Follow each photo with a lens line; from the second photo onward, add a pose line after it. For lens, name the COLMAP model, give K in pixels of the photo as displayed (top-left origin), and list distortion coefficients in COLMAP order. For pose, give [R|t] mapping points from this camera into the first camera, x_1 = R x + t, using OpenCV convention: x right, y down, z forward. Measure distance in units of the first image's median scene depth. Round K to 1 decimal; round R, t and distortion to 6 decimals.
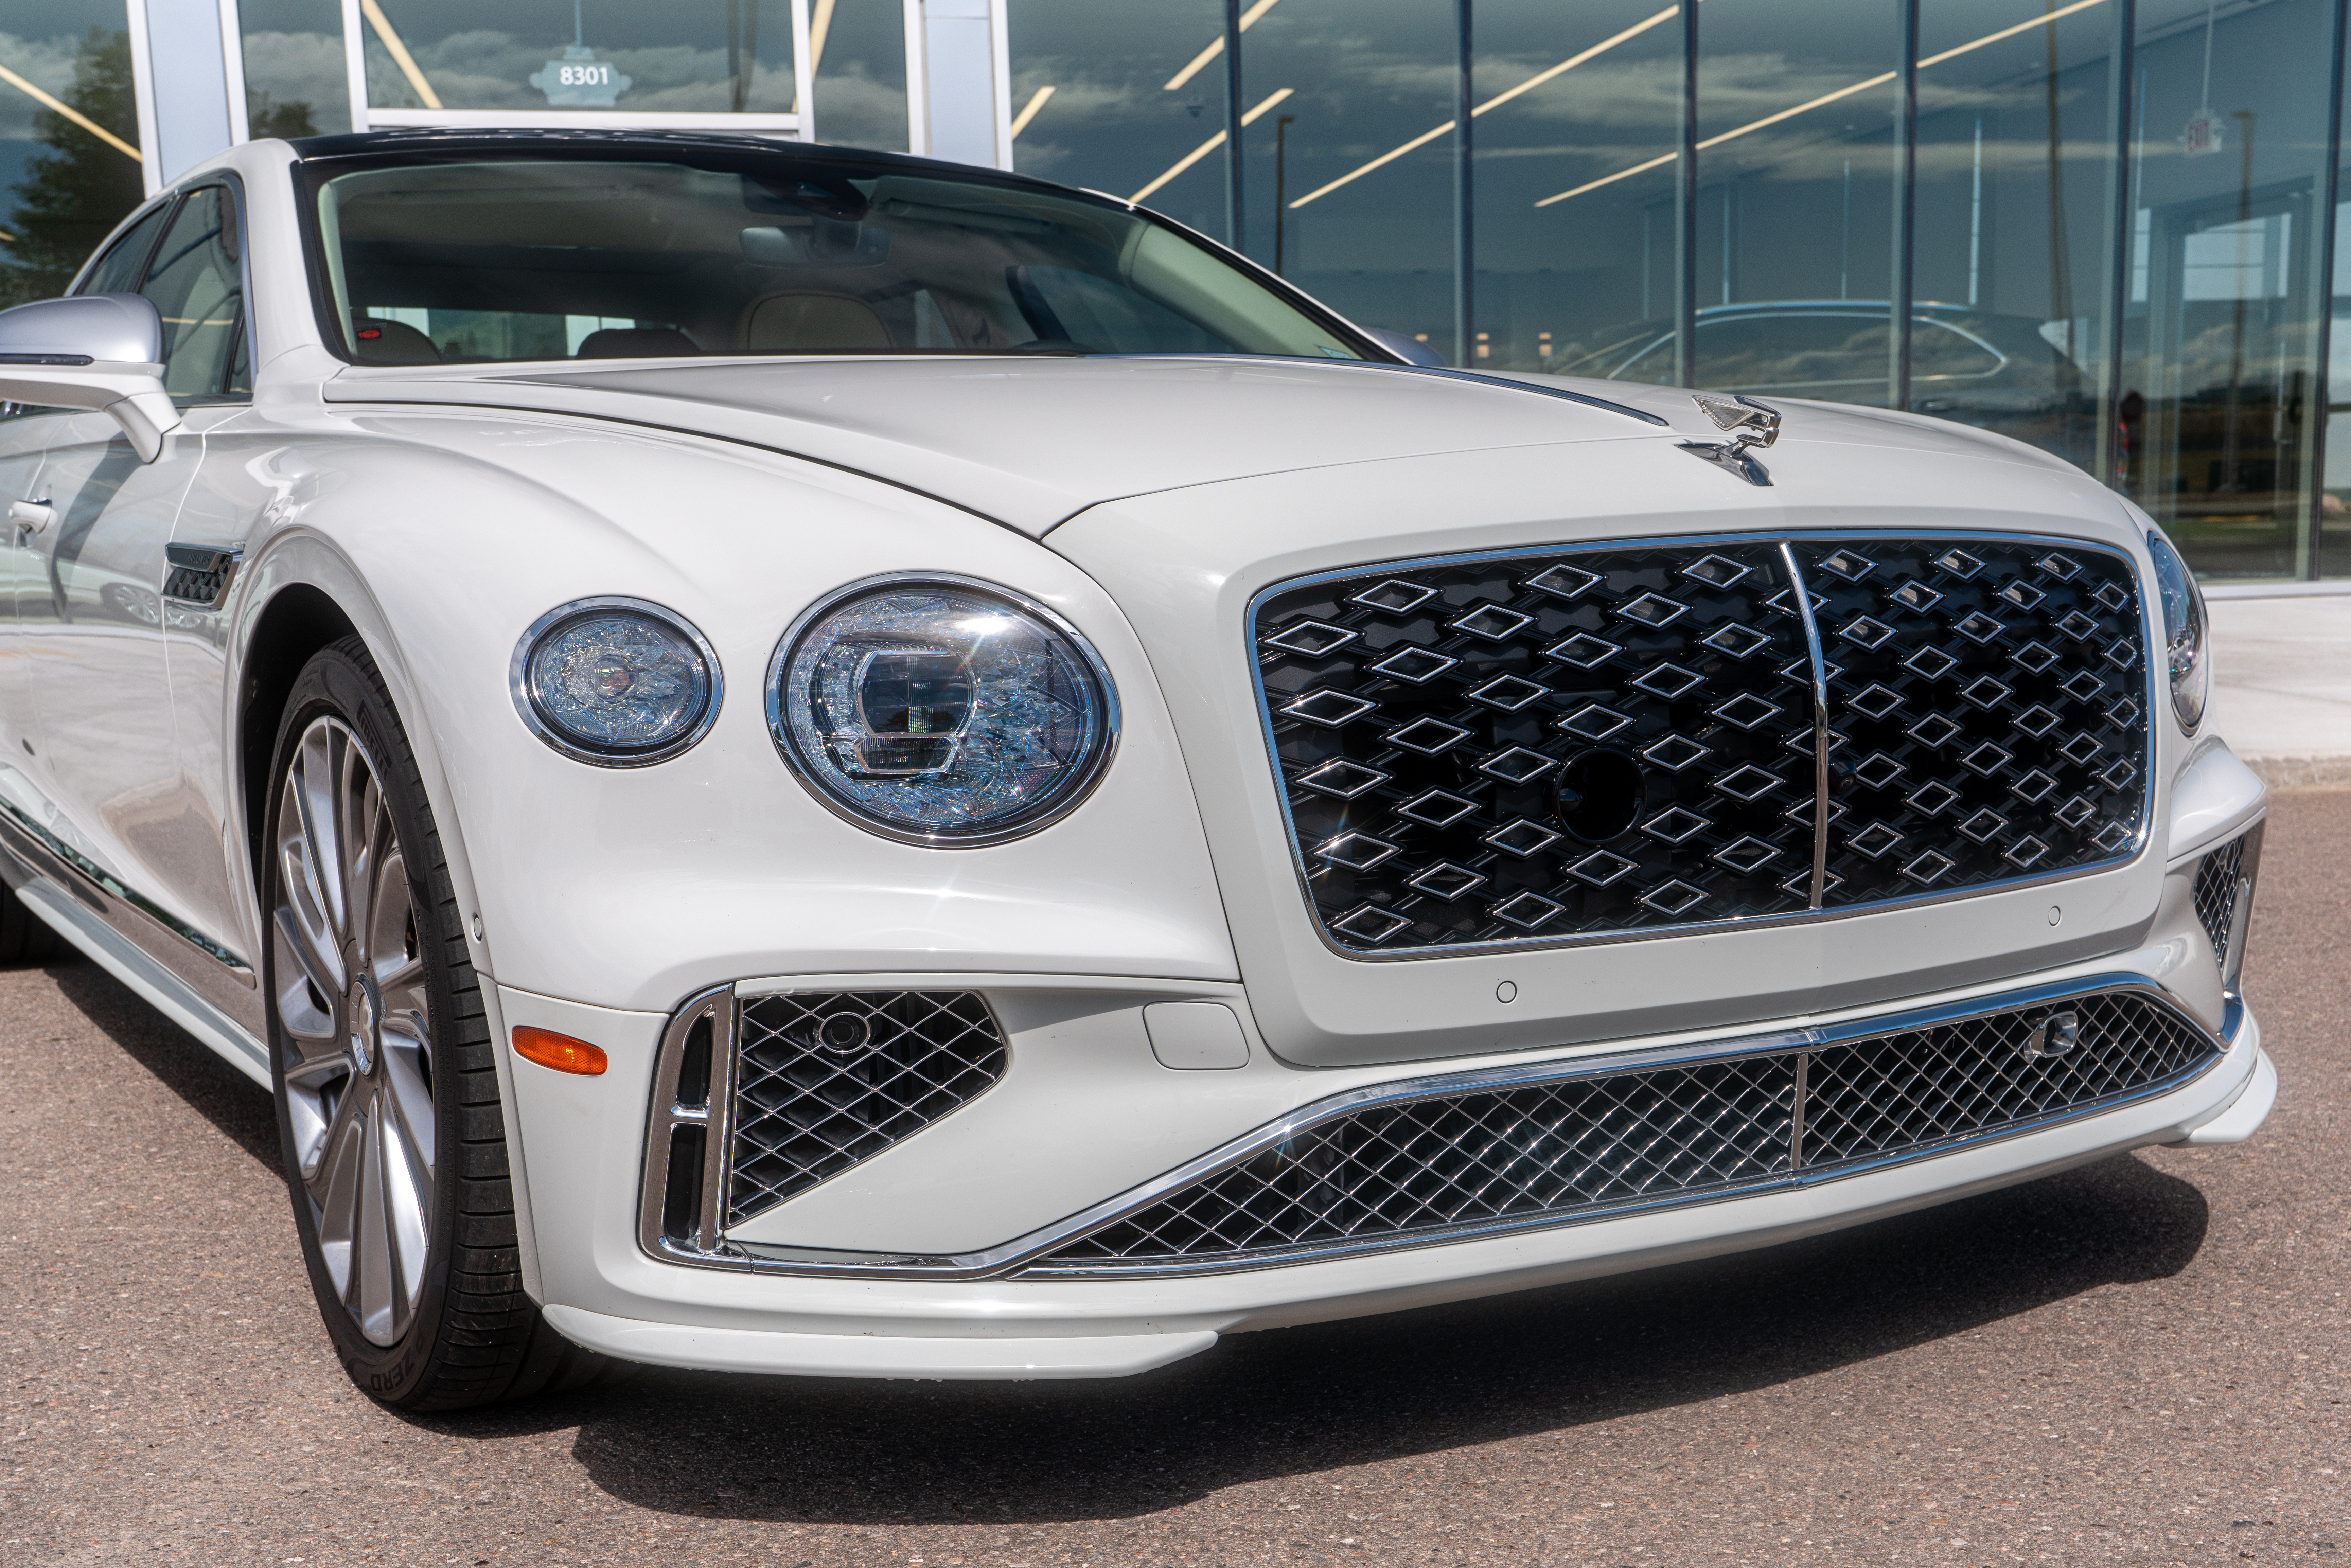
lens RADIAL K [[2432.1, 0, 1175.5], [0, 2432.1, 784.0], [0, 0, 1]] dist [-0.008595, 0.004455]
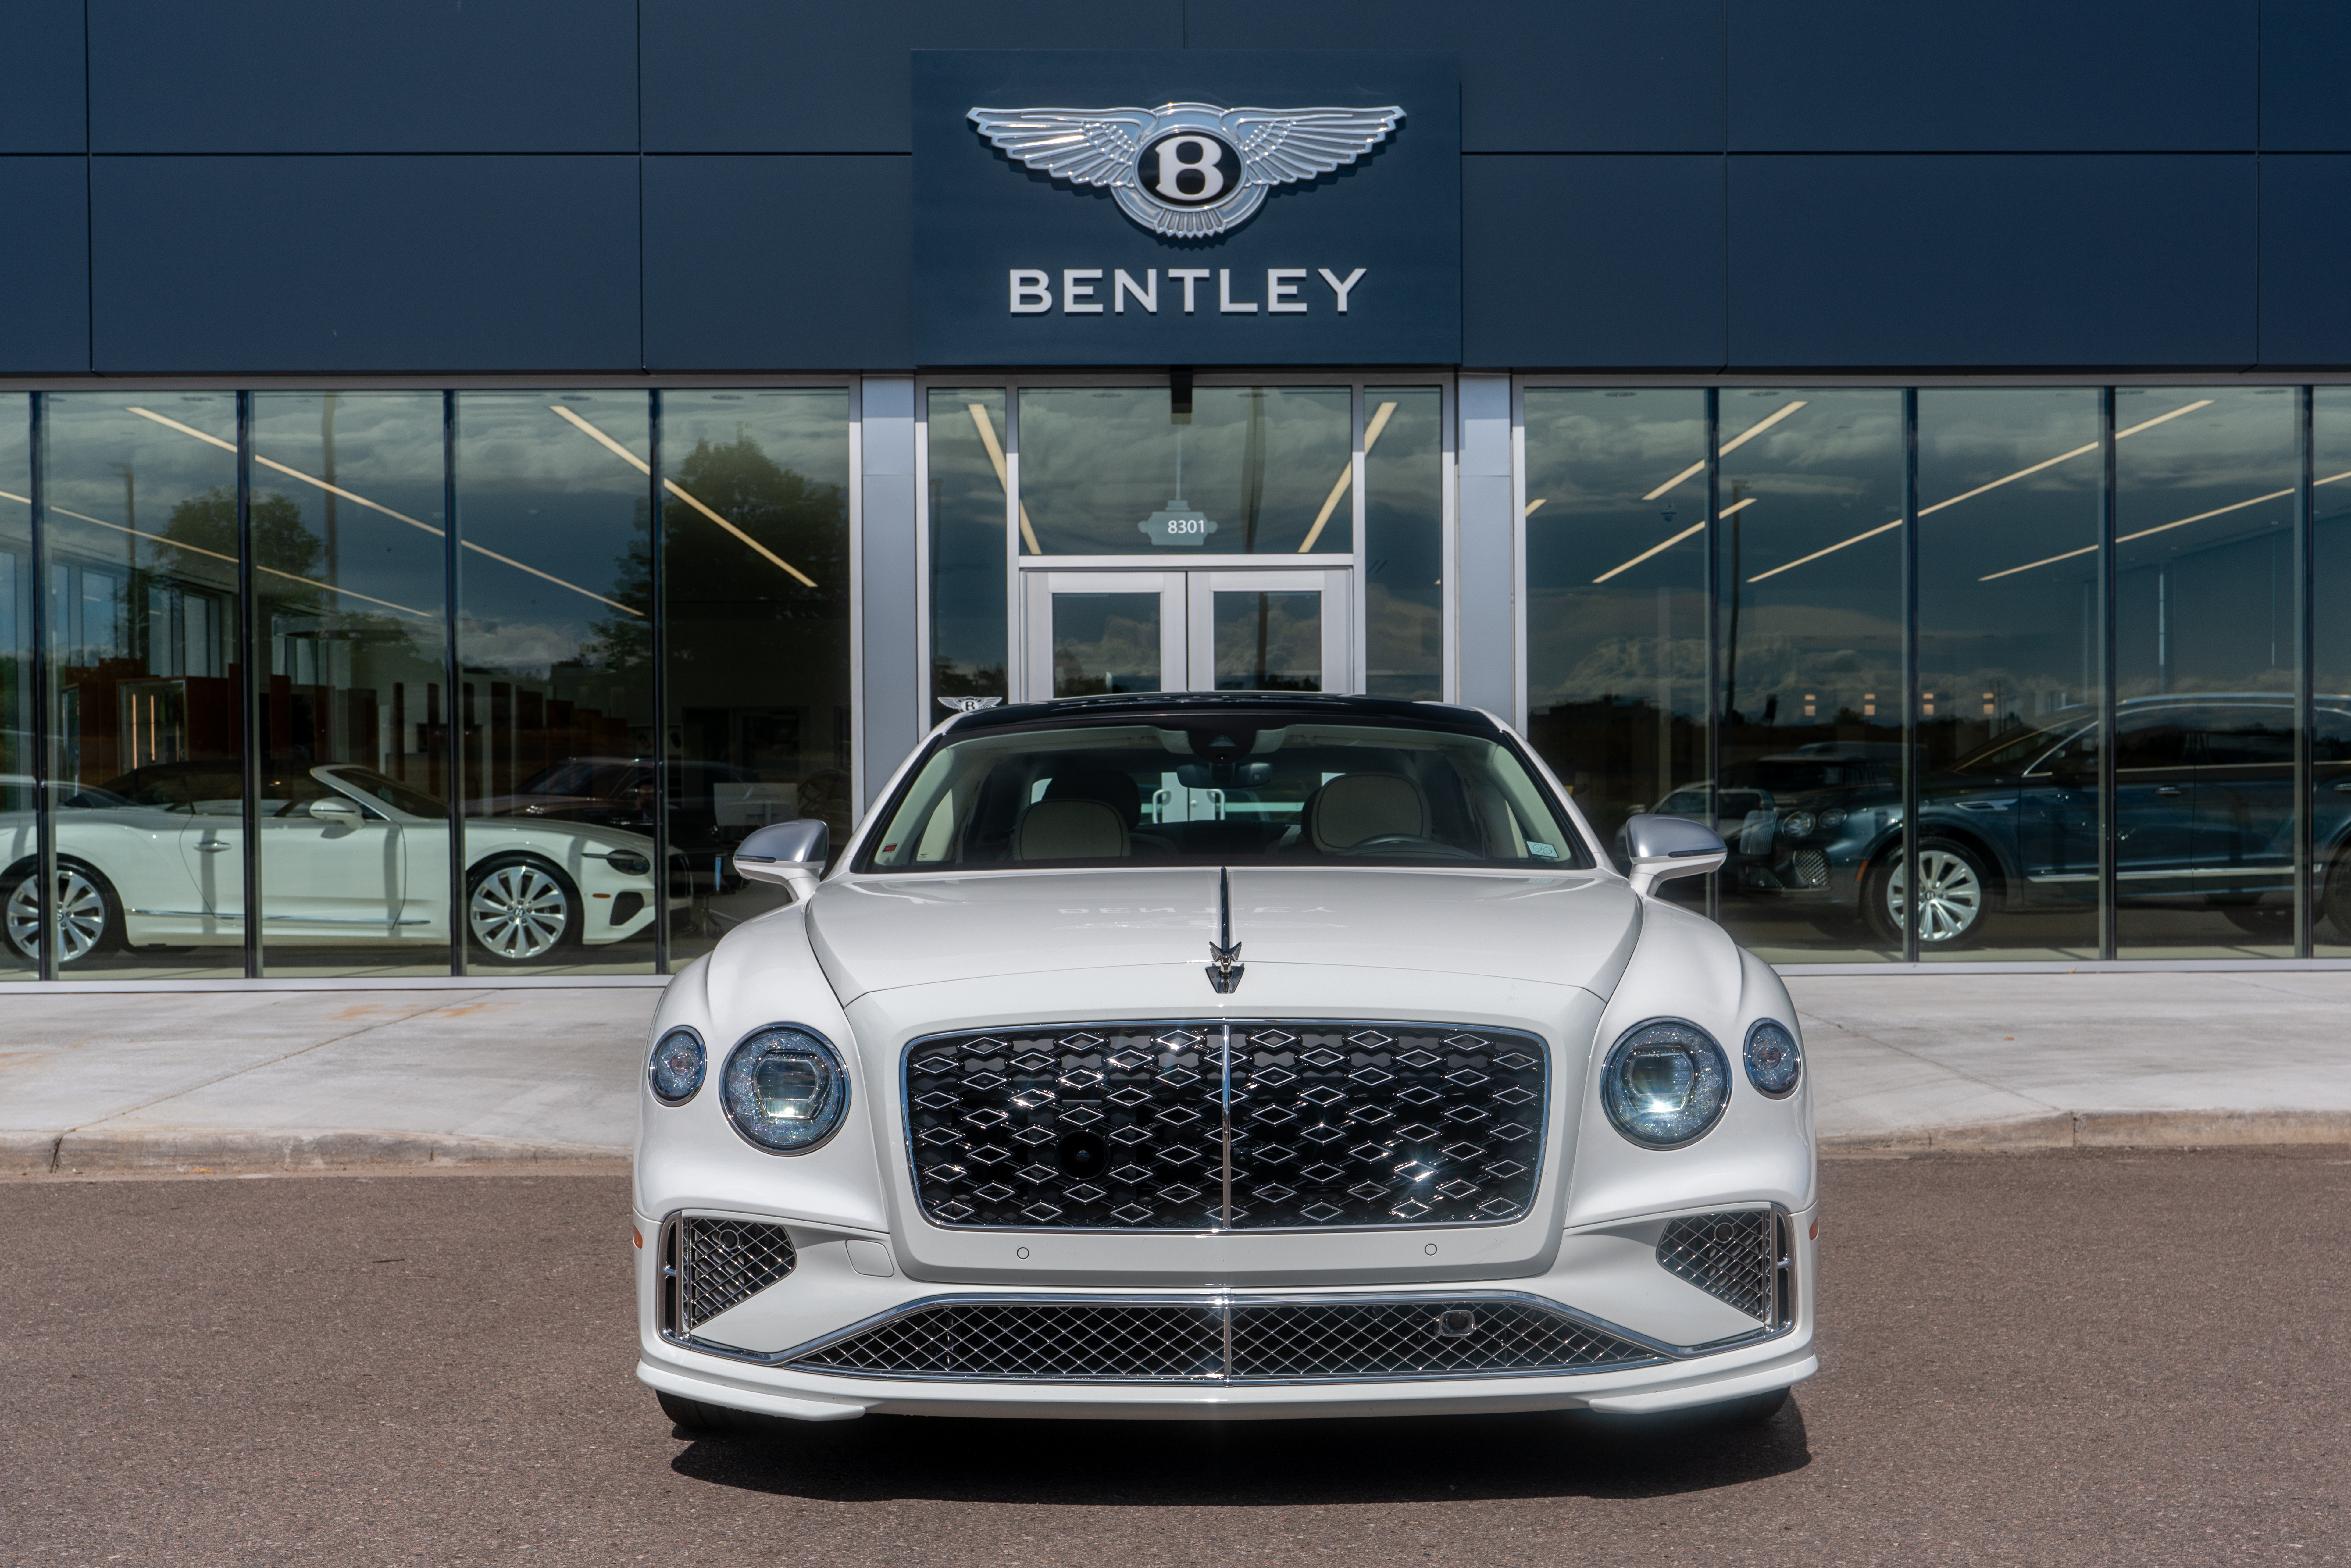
lens RADIAL K [[2432.1, 0, 1175.5], [0, 2432.1, 784.0], [0, 0, 1]] dist [-0.008595, 0.004455]
pose [[0.909170, 0.026068, -0.415608, 1.047281], [-0.057980, 0.996242, -0.064349, -0.170864], [0.412368, 0.082601, 0.907265, -0.746520]]
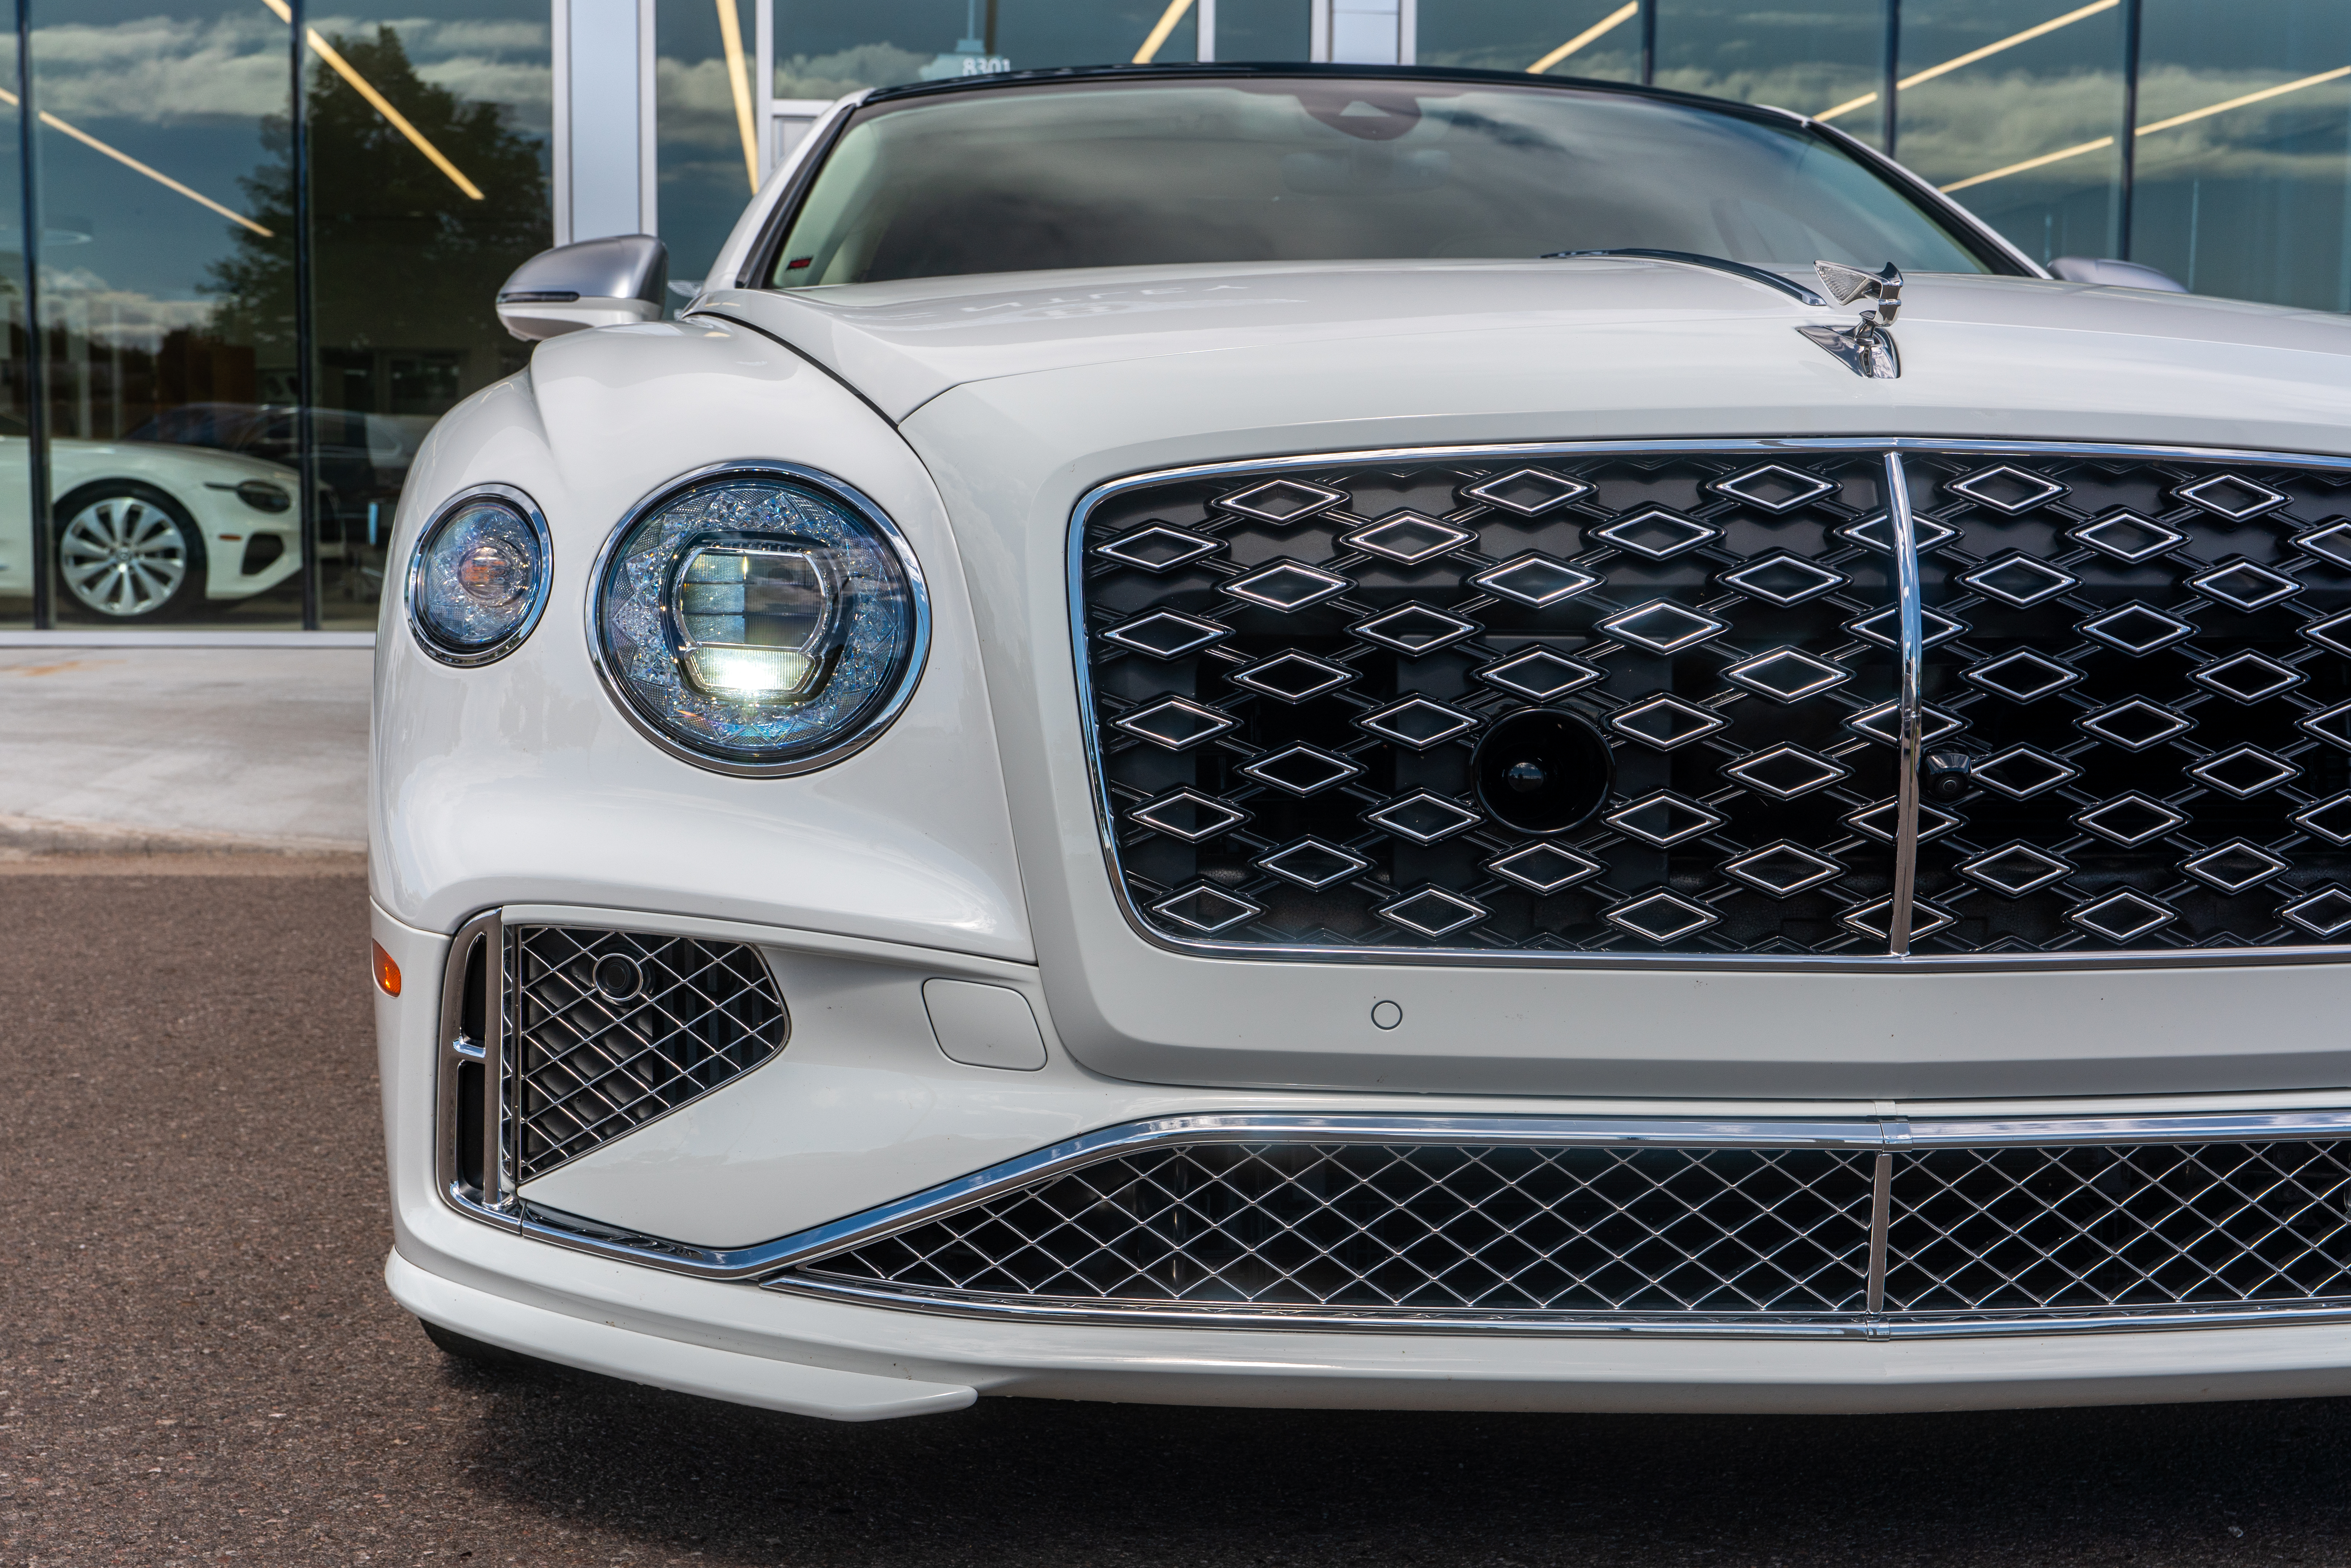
lens RADIAL K [[2794.1, 0, 1058.5], [0, 2794.1, 697.5], [0, 0, 1]] dist [0.010863, -0.009848]
pose [[0.931014, 0.071344, -0.357943, 0.352797], [-0.068549, 0.997437, 0.020508, -0.027217], [0.358488, 0.005443, 0.933518, 0.127150]]
